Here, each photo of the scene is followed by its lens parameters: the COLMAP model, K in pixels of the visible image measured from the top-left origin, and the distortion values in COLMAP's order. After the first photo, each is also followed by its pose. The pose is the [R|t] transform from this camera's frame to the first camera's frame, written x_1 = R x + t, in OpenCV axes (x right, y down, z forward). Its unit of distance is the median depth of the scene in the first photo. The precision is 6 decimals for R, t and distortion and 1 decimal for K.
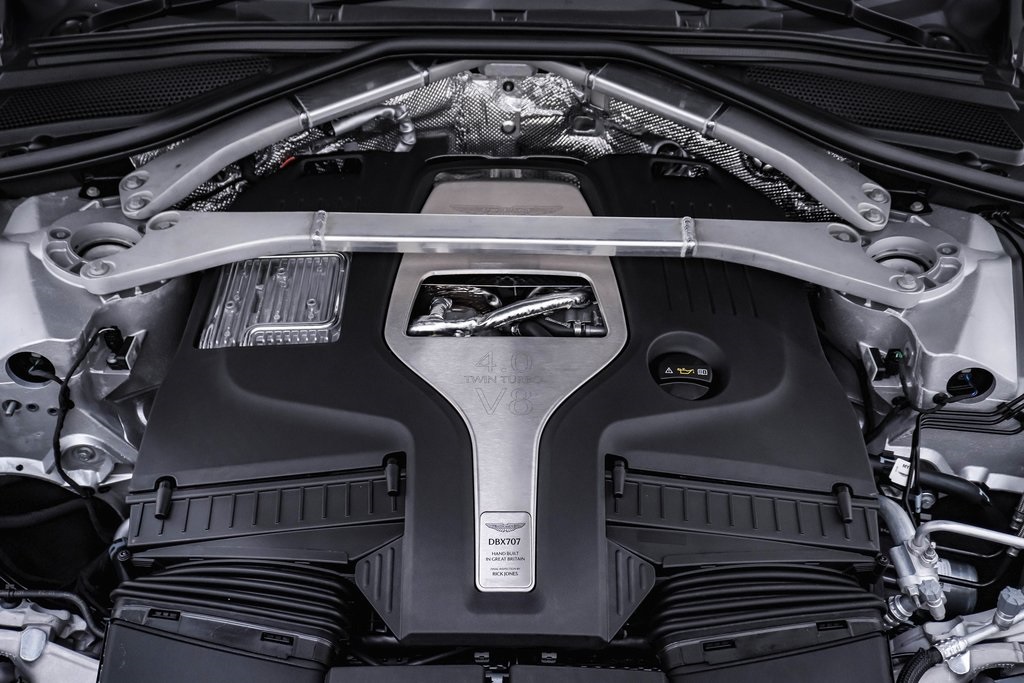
lens RADIAL K [[897.4, 0, 510.8], [0, 897.4, 337.5], [0, 0, 1]] dist [-0.000594, 0.013140]
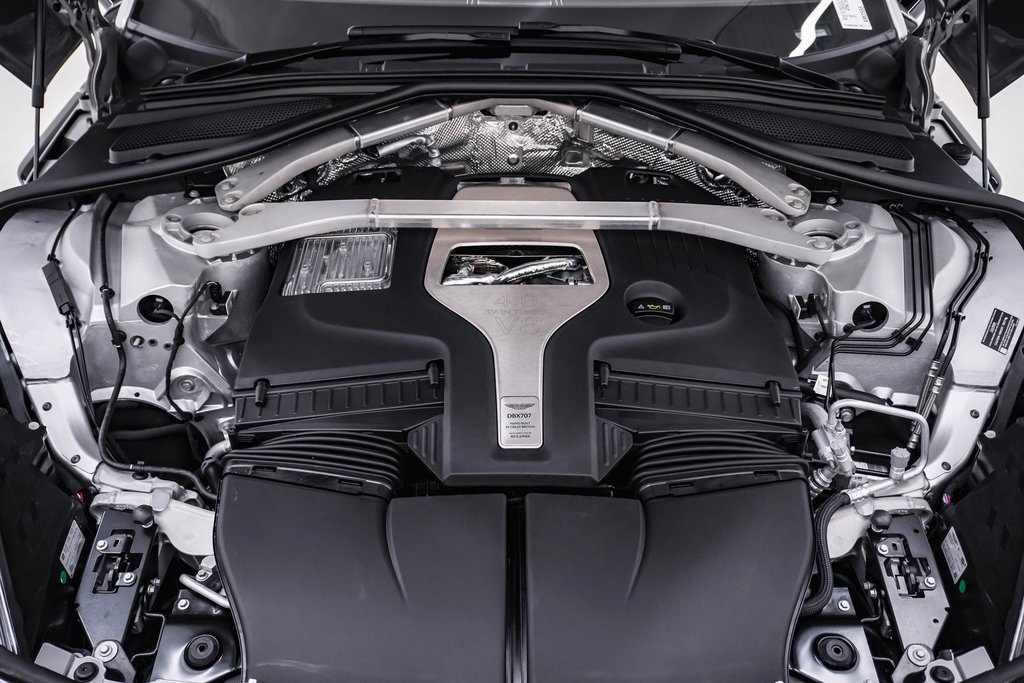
lens RADIAL K [[897.4, 0, 511.0], [0, 897.4, 341.6], [0, 0, 1]] dist [-0.000594, 0.013140]
pose [[0.999936, -0.008791, 0.007180, -0.026403], [0.009635, 0.991784, -0.127564, 0.273847], [-0.006000, 0.127625, 0.991804, -0.322222]]
